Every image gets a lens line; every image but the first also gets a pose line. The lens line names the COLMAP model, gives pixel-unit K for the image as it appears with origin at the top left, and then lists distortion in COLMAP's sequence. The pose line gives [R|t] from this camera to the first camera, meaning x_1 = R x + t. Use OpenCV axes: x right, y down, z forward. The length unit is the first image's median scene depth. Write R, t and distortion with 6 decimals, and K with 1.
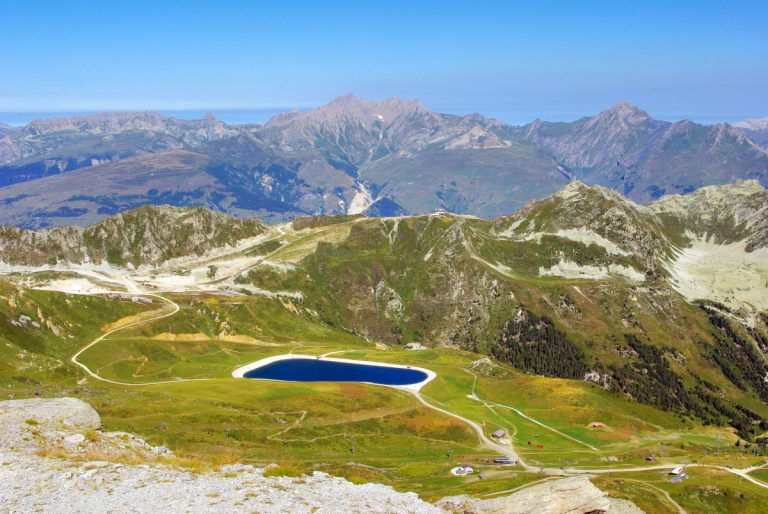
lens RADIAL K [[888.3, 0, 334.3], [0, 888.3, 300.8], [0, 0, 1]] dist [-0.022478, 0.000000]
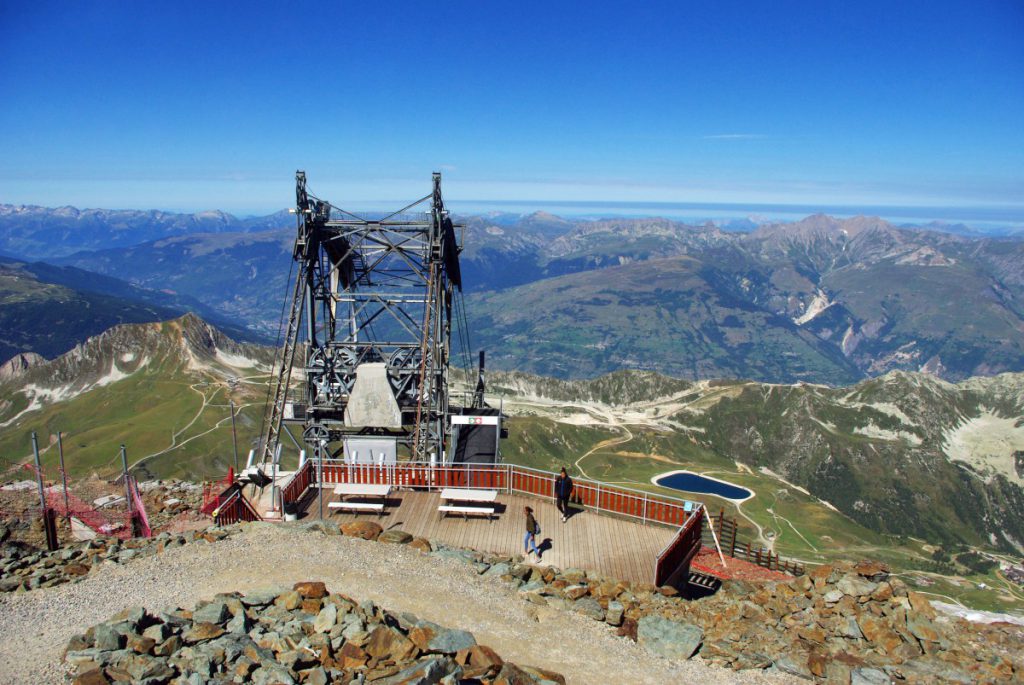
lens RADIAL K [[802.0, 0, 512.9], [0, 802.0, 341.7], [0, 0, 1]] dist [-0.083960, 0.032589]
pose [[0.914922, 0.085208, -0.394535, 0.216364], [-0.070105, 0.996154, 0.052567, -0.228389], [0.397497, -0.020436, 0.917376, -0.588743]]
